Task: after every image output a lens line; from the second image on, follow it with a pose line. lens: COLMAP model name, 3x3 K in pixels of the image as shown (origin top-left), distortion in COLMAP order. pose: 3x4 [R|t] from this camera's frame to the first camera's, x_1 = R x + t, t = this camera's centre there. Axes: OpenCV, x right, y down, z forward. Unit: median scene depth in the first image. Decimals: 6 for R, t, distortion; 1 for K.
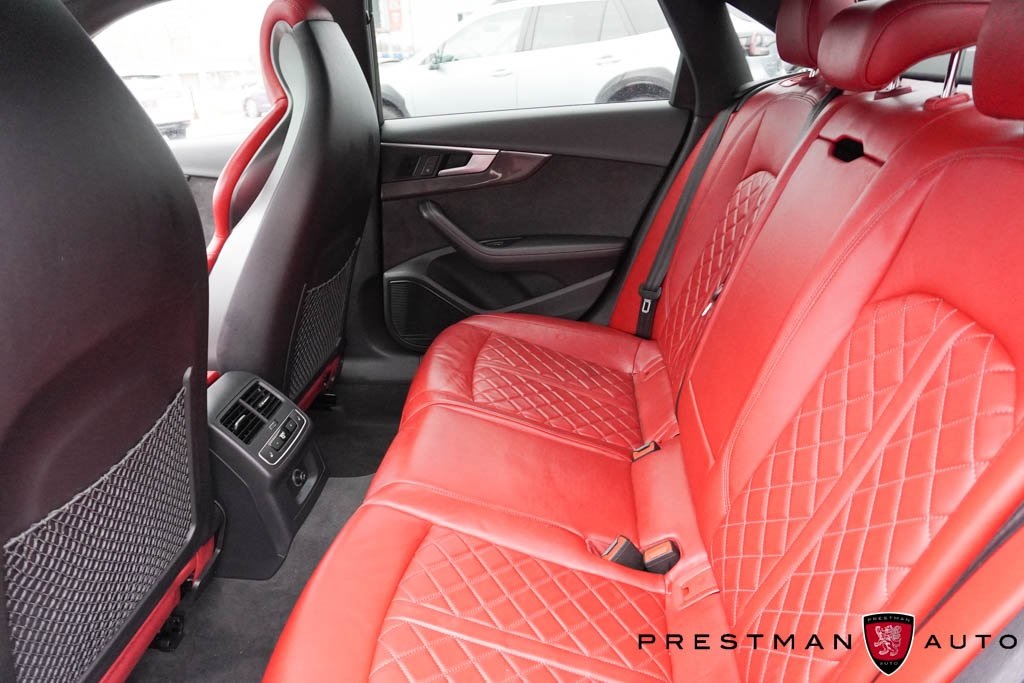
lens RADIAL K [[683.5, 0, 512.0], [0, 683.5, 341.5], [0, 0, 1]] dist [-0.065102, 0.070482]
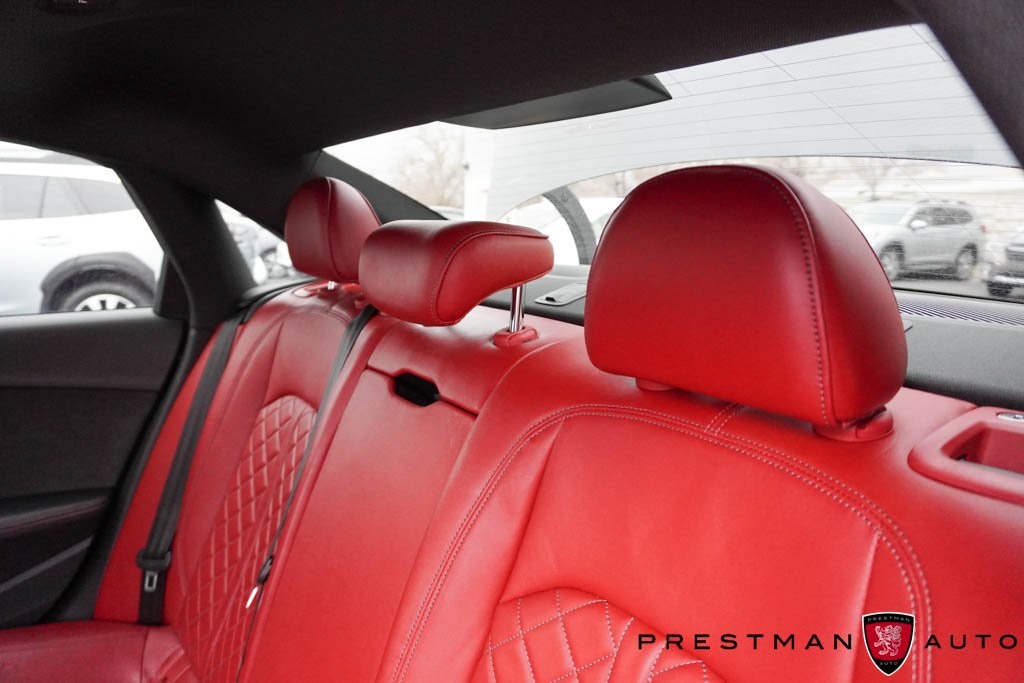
lens RADIAL K [[683.5, 0, 512.0], [0, 683.5, 341.5], [0, 0, 1]] dist [-0.065102, 0.070482]
pose [[0.749042, -0.042865, 0.661135, 0.024981], [0.208287, 0.962543, -0.173575, -0.105108], [-0.628930, 0.267721, 0.729913, 0.187439]]
